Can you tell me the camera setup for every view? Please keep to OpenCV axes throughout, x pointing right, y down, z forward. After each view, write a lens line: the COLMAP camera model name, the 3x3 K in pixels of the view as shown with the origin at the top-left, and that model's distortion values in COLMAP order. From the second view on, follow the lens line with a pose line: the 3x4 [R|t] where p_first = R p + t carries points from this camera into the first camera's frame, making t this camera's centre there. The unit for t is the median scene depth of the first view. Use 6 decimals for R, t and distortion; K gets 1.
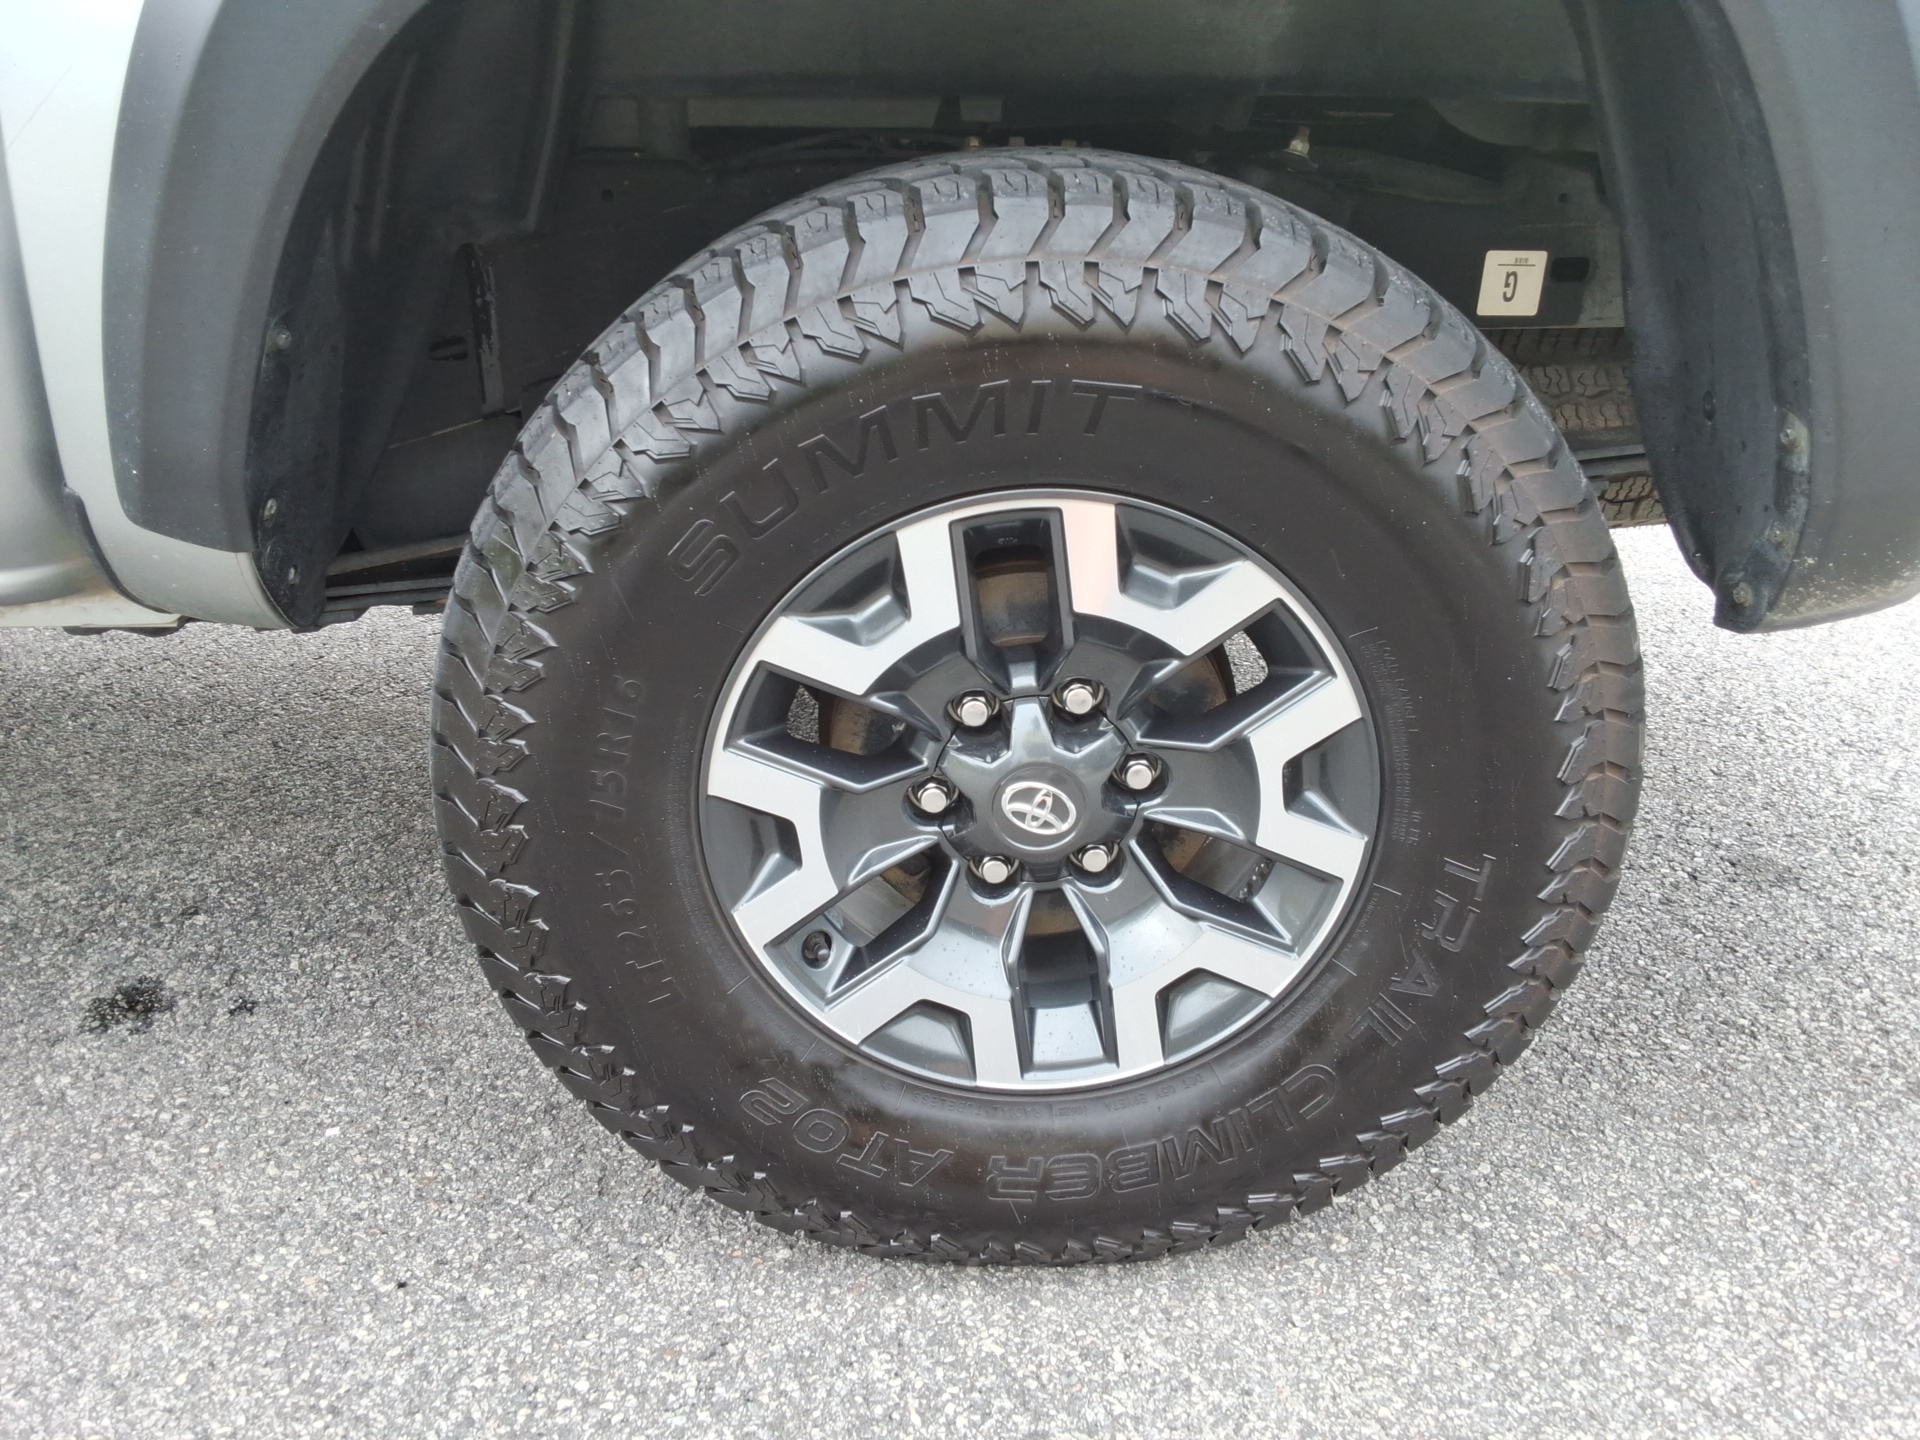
lens RADIAL K [[1557.0, 0, 954.6], [0, 1557.0, 722.1], [0, 0, 1]] dist [0.114418, -0.179949]
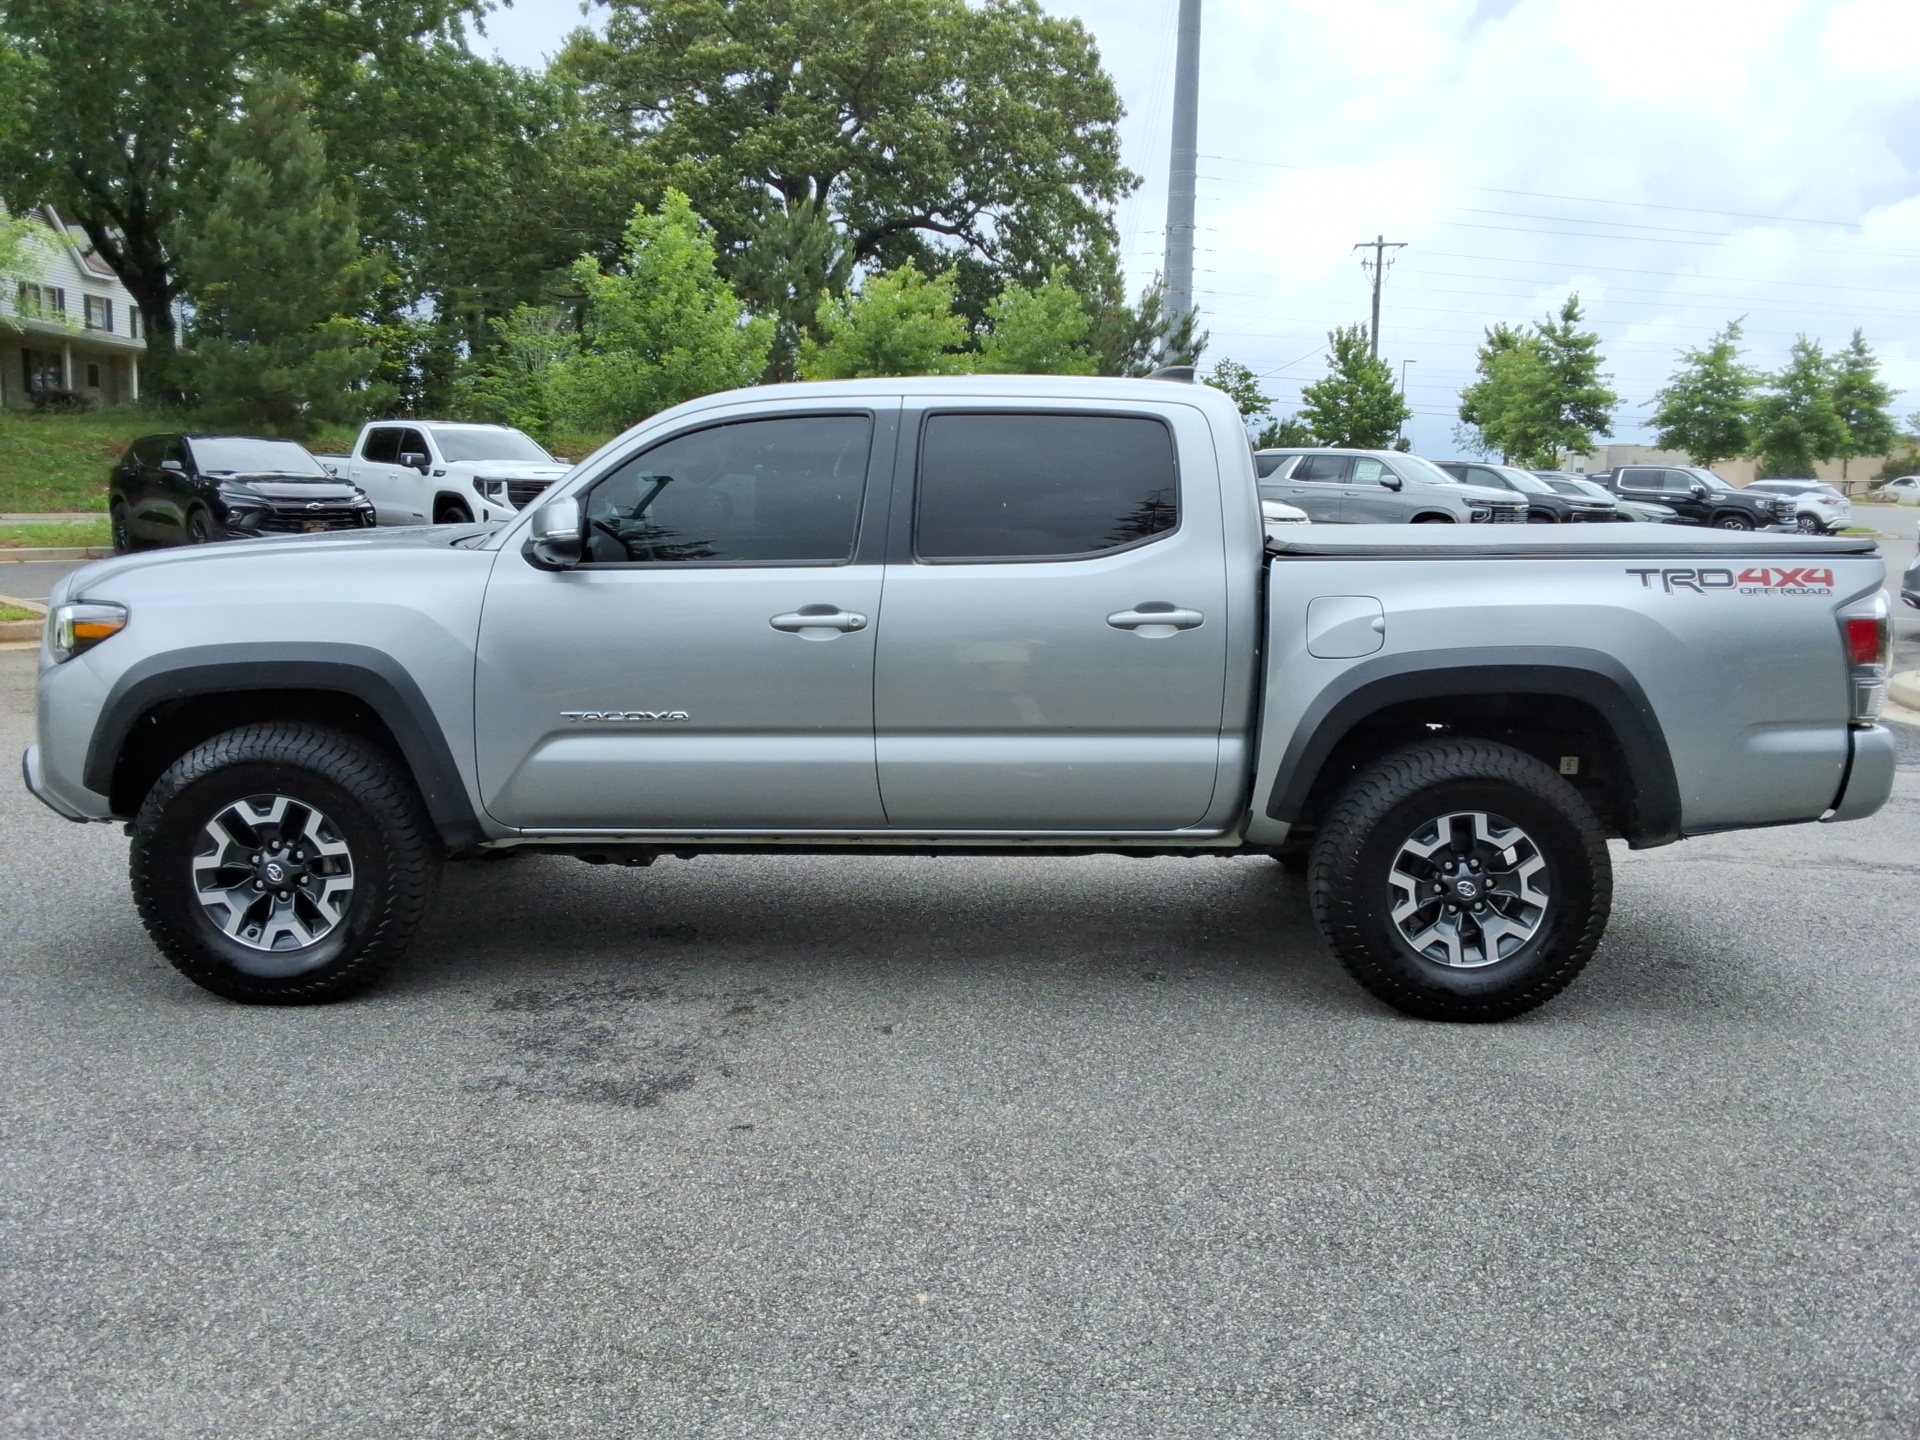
lens RADIAL K [[1557.0, 0, 968.0], [0, 1557.0, 714.3], [0, 0, 1]] dist [0.114418, -0.179949]
pose [[0.999655, 0.007960, -0.025039, -1.174747], [-0.014536, 0.961412, -0.274730, 0.780800], [0.021886, 0.274999, 0.961195, -3.184399]]
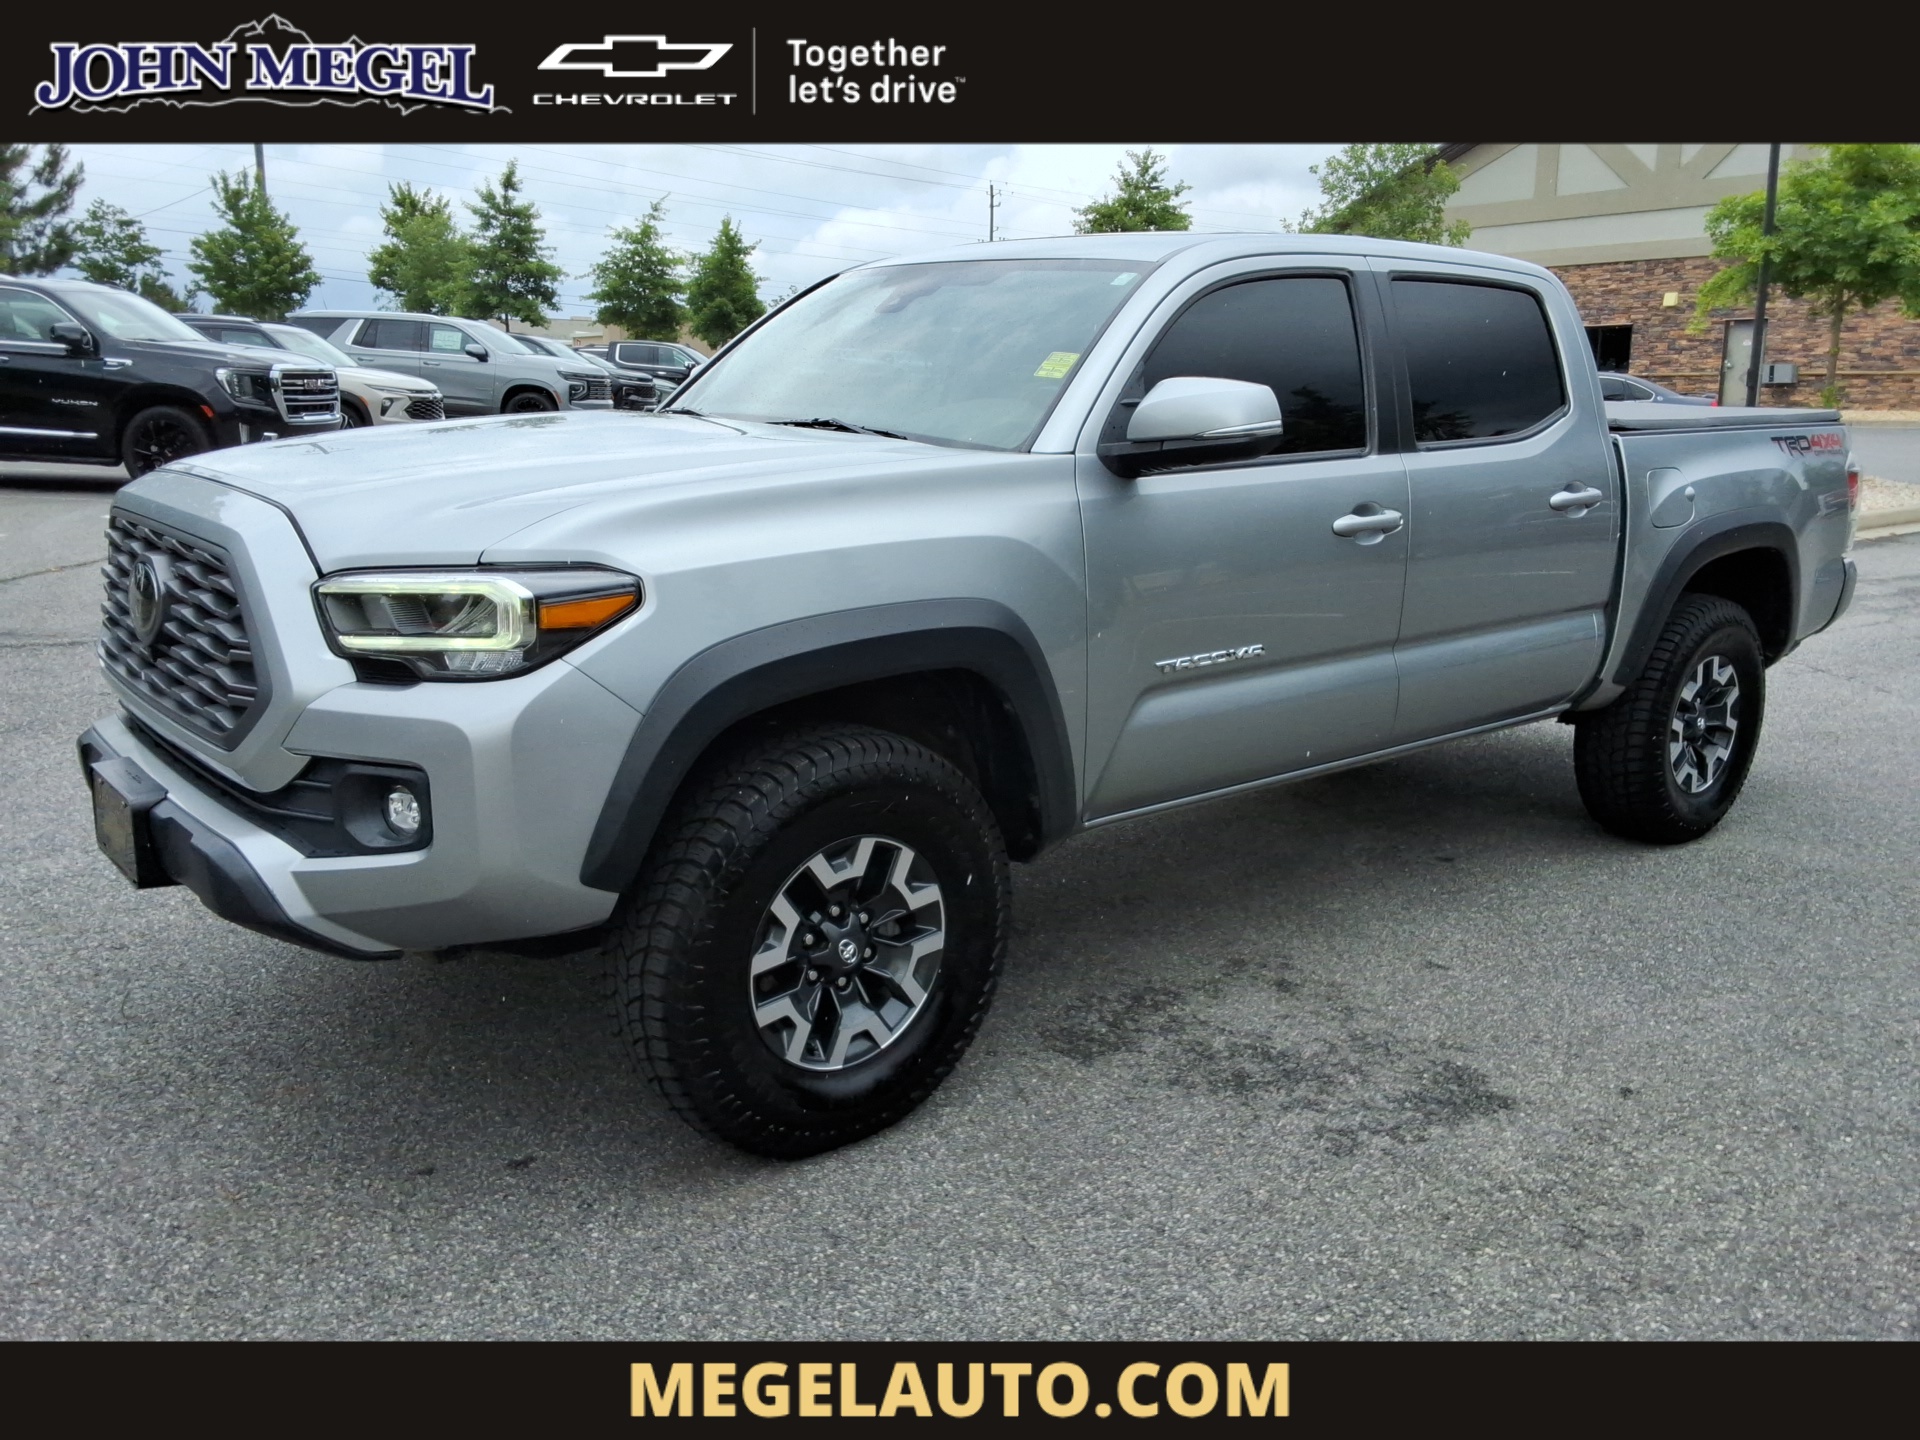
lens RADIAL K [[1557.0, 0, 970.6], [0, 1557.0, 714.1], [0, 0, 1]] dist [0.114418, -0.179949]
pose [[0.774579, -0.127896, 0.619411, -4.609234], [0.249008, 0.961914, -0.112771, 0.020078], [-0.581397, 0.241589, 0.776925, -1.451047]]
